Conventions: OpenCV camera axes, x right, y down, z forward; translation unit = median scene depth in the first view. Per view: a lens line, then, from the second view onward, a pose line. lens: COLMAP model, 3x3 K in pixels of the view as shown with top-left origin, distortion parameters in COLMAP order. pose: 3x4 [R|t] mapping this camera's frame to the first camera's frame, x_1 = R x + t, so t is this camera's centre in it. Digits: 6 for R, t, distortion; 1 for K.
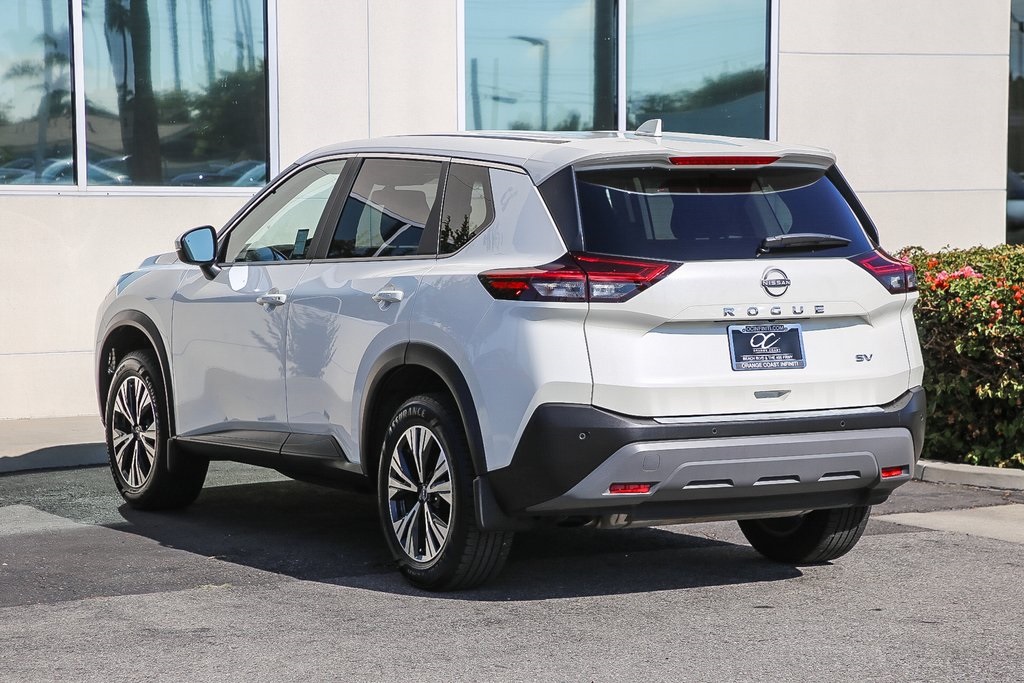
lens RADIAL K [[2876.9, 0, 515.1], [0, 2876.9, 346.3], [0, 0, 1]] dist [0.782114, 0.000000]
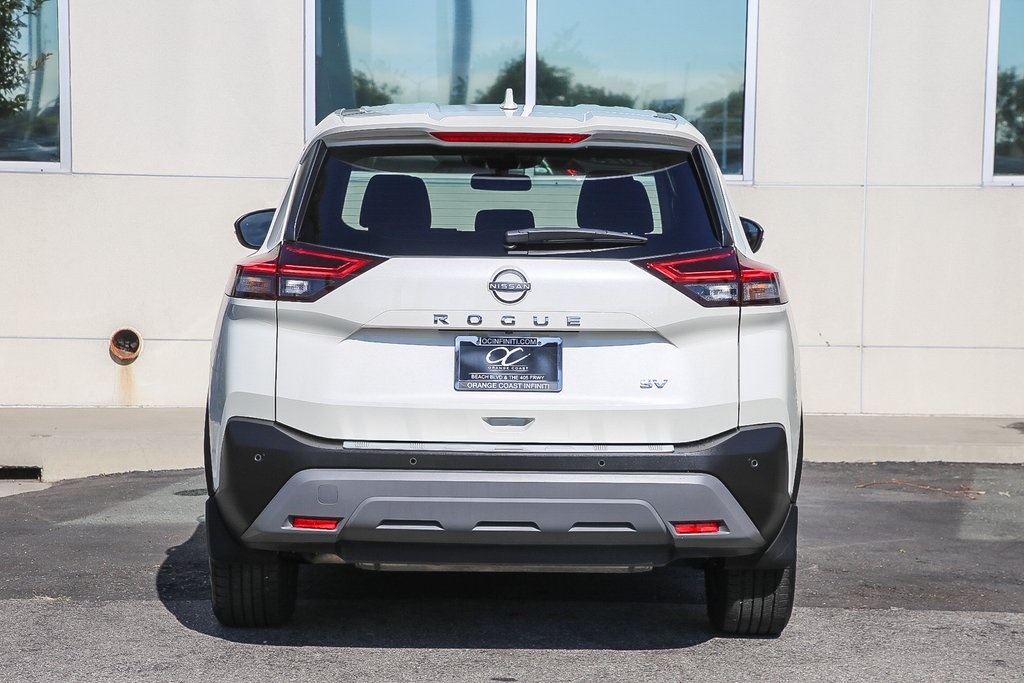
lens RADIAL K [[2788.5, 0, 512.7], [0, 2788.5, 341.7], [0, 0, 1]] dist [0.620728, 0.000000]
pose [[0.868625, 0.045148, -0.493408, 0.480535], [-0.044555, 0.998923, 0.012966, -0.016513], [0.493462, 0.010721, 0.869701, 0.310318]]
